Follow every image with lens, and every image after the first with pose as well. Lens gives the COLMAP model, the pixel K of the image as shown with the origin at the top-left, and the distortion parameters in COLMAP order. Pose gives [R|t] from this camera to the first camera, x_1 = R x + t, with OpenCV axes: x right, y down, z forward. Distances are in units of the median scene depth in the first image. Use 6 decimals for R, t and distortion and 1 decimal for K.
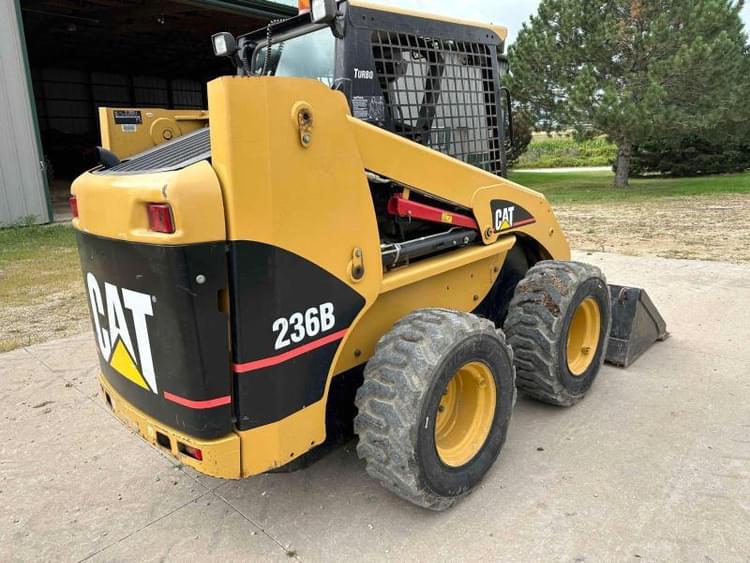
lens RADIAL K [[513.5, 0, 388.1], [0, 513.5, 282.0], [0, 0, 1]] dist [0.019083, -0.002578]
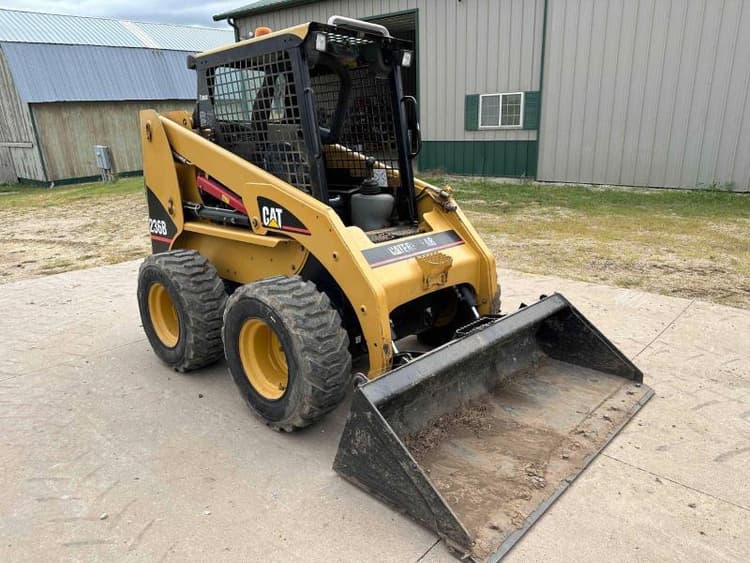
lens RADIAL K [[514.7, 0, 377.2], [0, 514.7, 299.4], [0, 0, 1]] dist [0.022238, -0.000184]
pose [[0.018561, 0.334887, -0.942075, 1.314469], [-0.252669, 0.913225, 0.319653, -0.370521], [0.967375, 0.232100, 0.101566, 1.159723]]
